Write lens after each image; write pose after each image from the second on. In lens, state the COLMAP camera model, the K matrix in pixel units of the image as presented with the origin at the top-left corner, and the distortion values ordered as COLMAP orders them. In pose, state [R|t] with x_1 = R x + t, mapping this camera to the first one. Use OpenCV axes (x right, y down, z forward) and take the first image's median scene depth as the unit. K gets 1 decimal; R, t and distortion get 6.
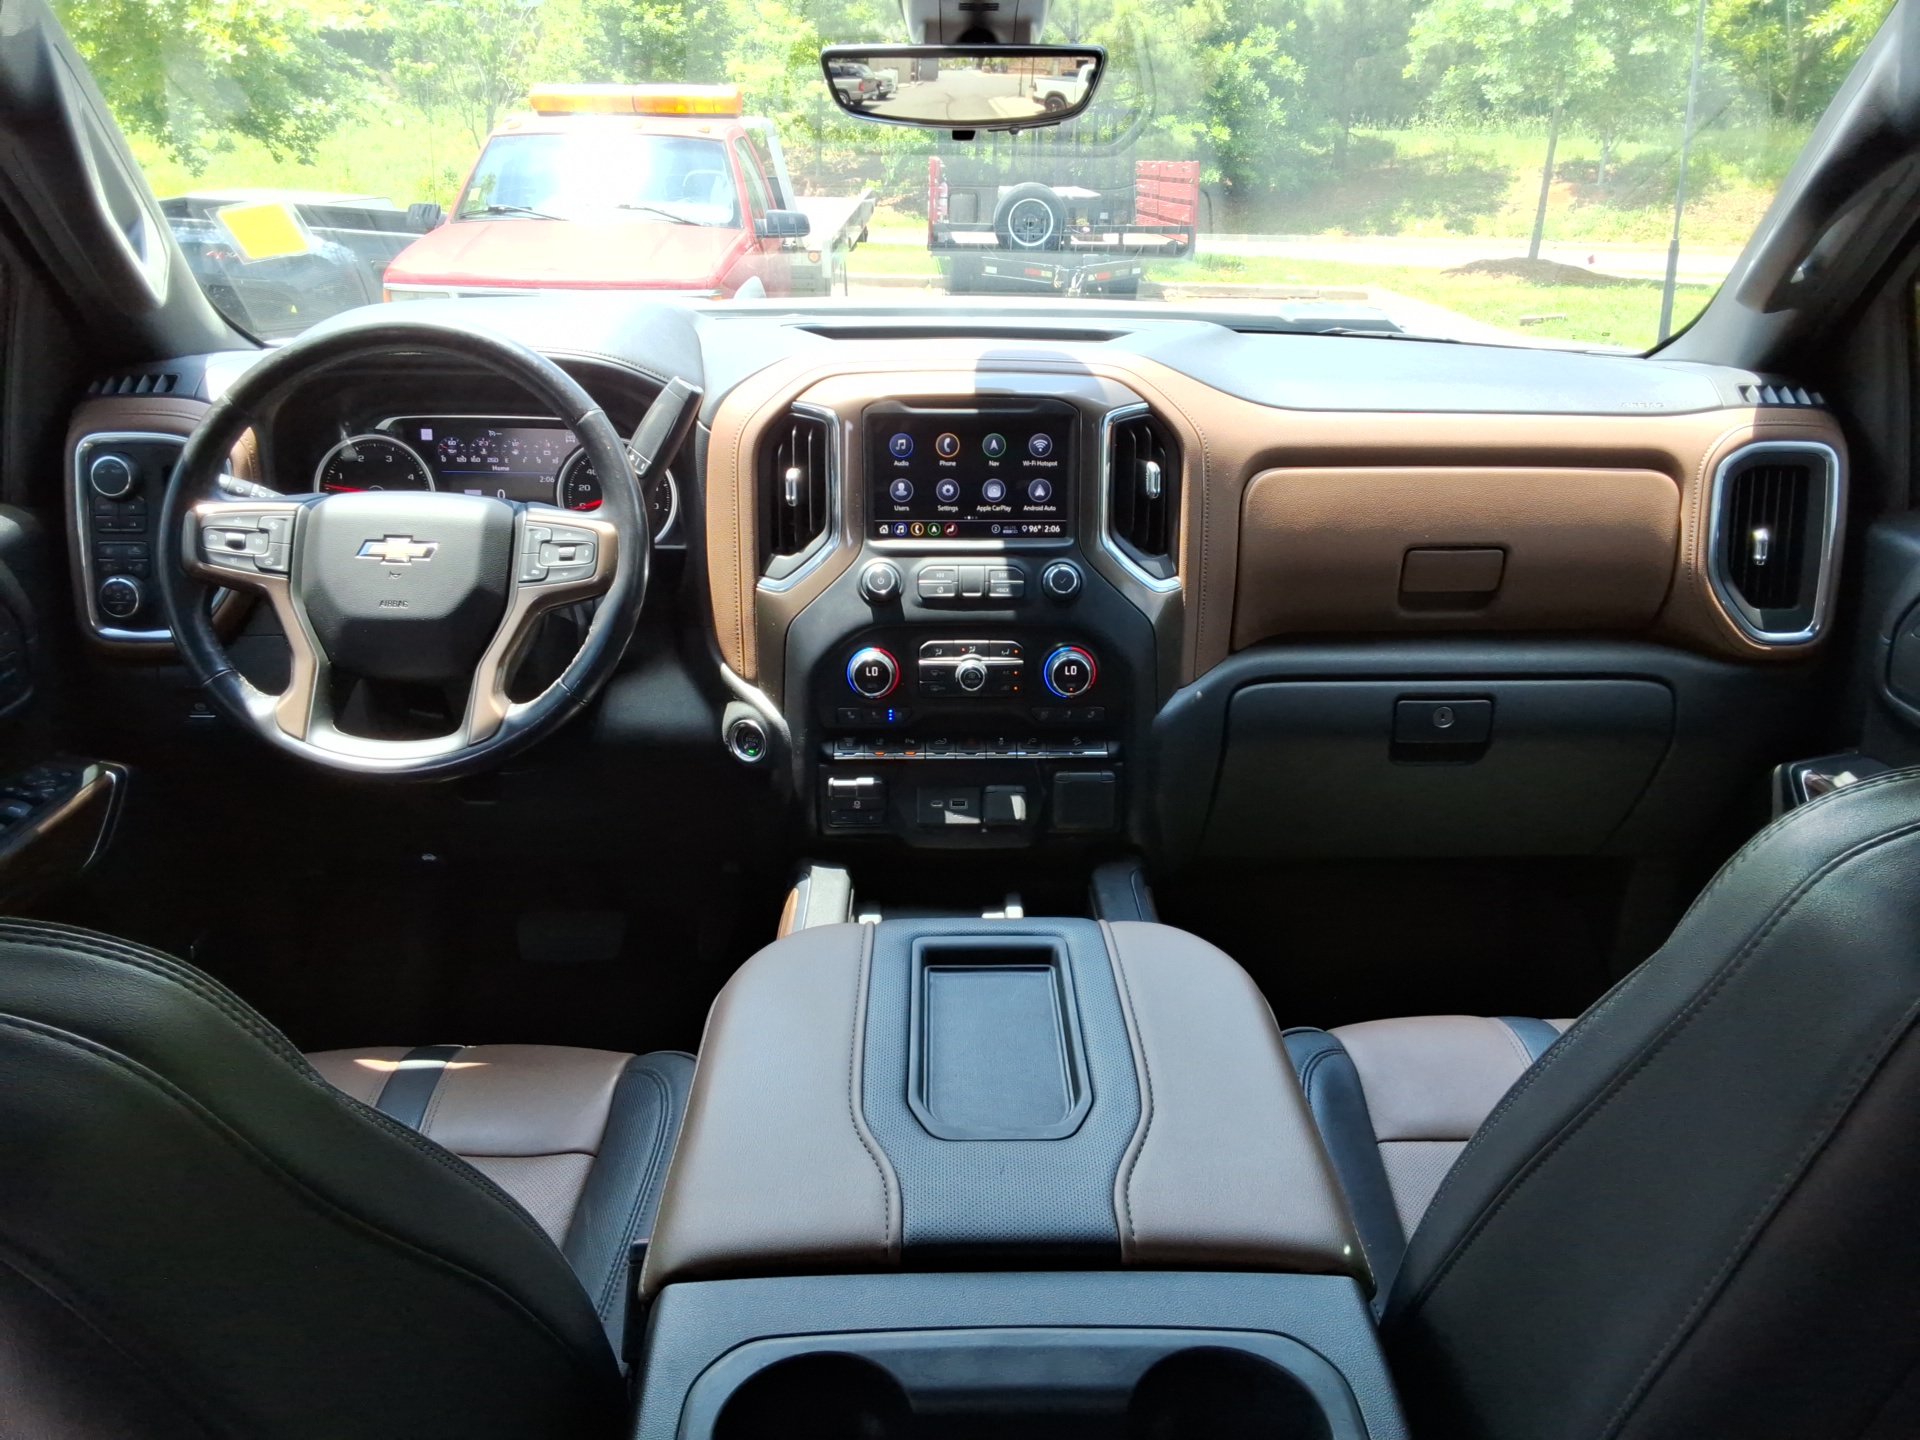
lens RADIAL K [[1556.3, 0, 986.7], [0, 1556.3, 708.1], [0, 0, 1]] dist [0.144511, -0.279020]
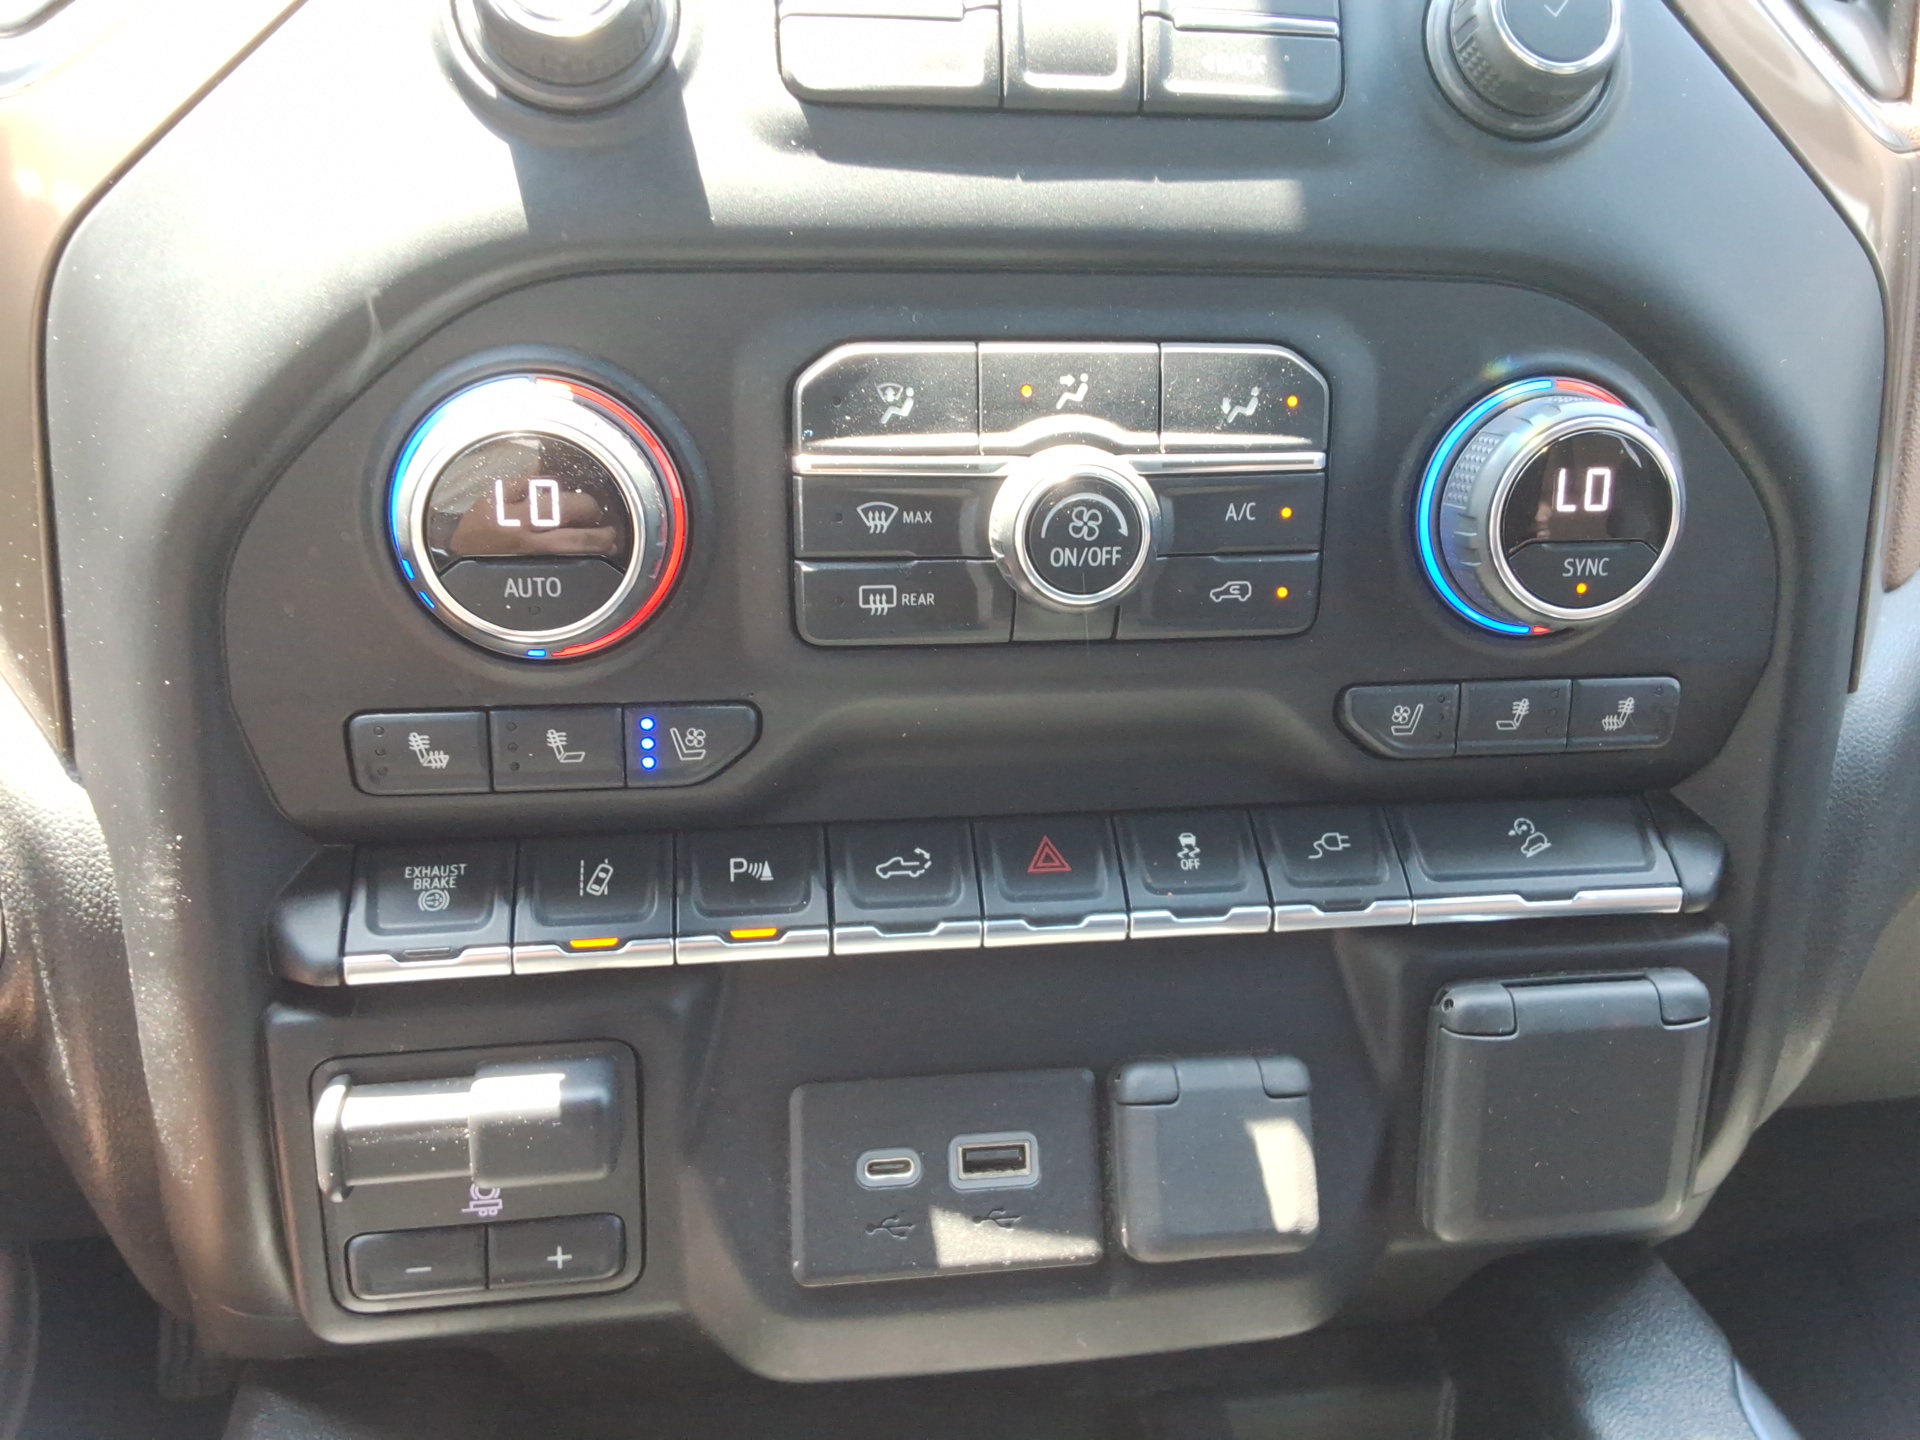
lens RADIAL K [[1551.2, 0, 975.2], [0, 1551.2, 707.8], [0, 0, 1]] dist [0.121014, -0.194895]
pose [[0.992242, -0.025616, 0.121654, -0.044499], [0.025415, 0.999672, 0.003206, 0.000307], [-0.121696, -0.000089, 0.992567, 0.799442]]
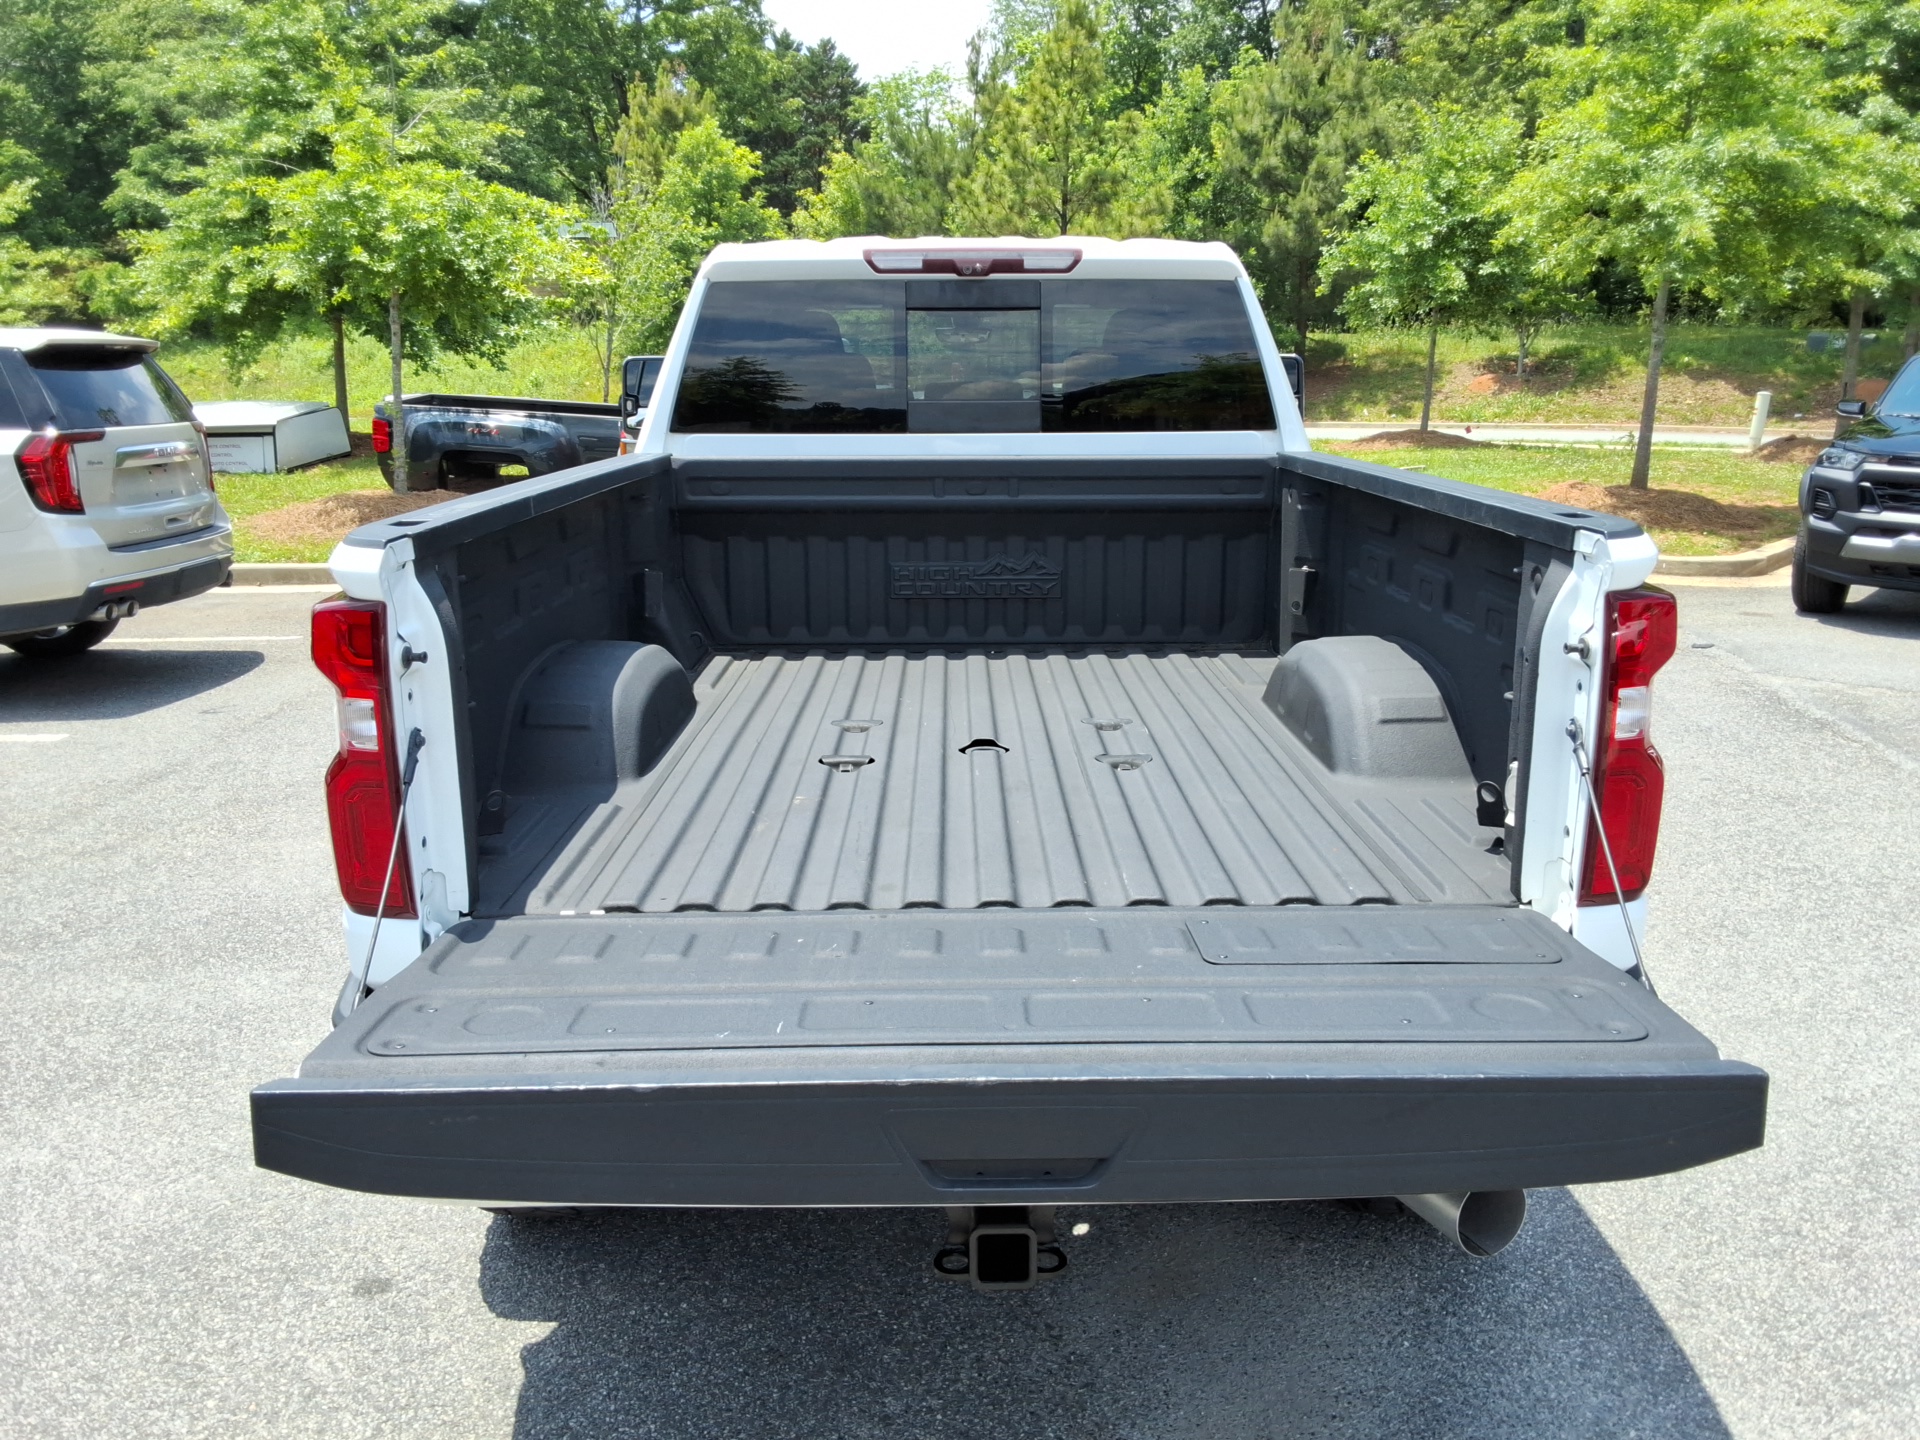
lens RADIAL K [[1551.2, 0, 975.2], [0, 1551.2, 707.8], [0, 0, 1]] dist [0.121014, -0.194895]
pose [[0.999711, -0.012073, -0.020786, 0.084087], [0.009506, 0.992797, -0.119429, 0.986543], [0.022079, 0.119197, 0.992625, -2.703665]]
